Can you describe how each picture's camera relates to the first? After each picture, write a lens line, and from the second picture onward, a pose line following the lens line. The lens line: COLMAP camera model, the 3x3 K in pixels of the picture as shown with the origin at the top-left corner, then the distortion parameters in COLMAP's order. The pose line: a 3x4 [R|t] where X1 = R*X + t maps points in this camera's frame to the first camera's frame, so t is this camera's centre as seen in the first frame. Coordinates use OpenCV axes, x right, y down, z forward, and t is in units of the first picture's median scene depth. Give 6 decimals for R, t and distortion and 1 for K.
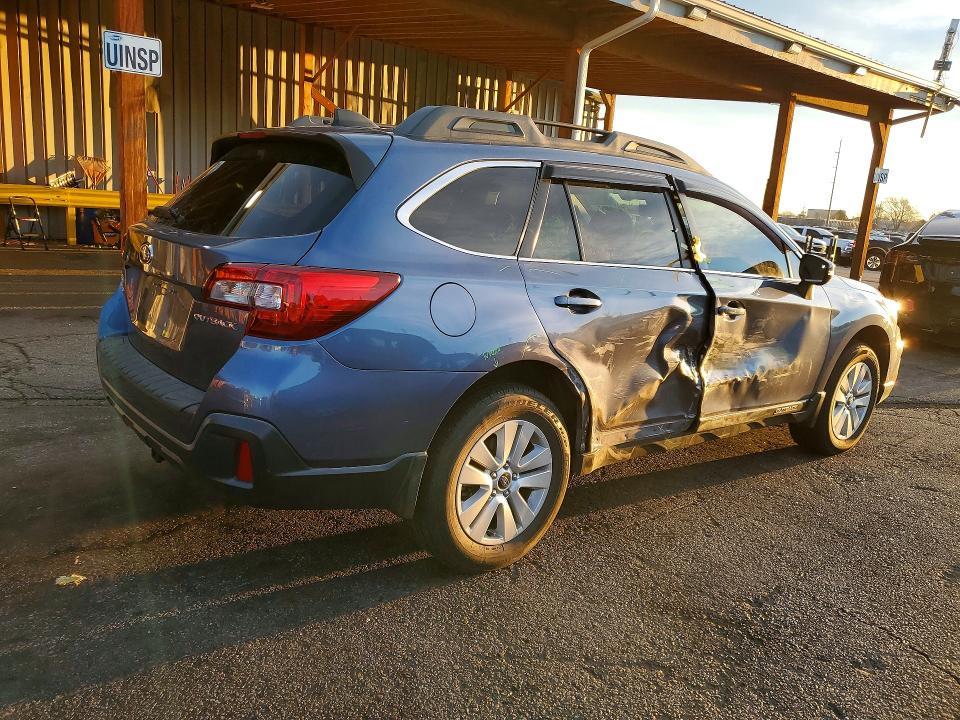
lens RADIAL K [[757.9, 0, 480.0], [0, 757.9, 356.3], [0, 0, 1]] dist [0.026220, -0.007632]
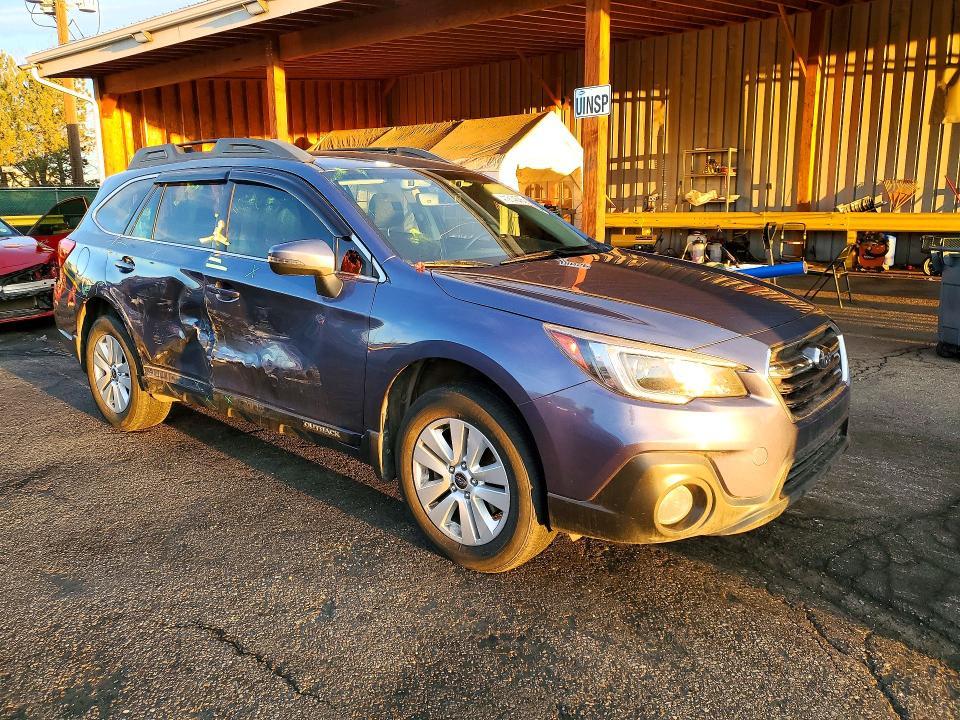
lens RADIAL K [[757.9, 0, 477.4], [0, 757.9, 367.7], [0, 0, 1]] dist [0.026220, -0.007632]
pose [[0.154938, 0.138142, -0.978218, 0.618484], [-0.174381, 0.978452, 0.110555, -0.057981], [0.972412, 0.153454, 0.175689, 0.517729]]
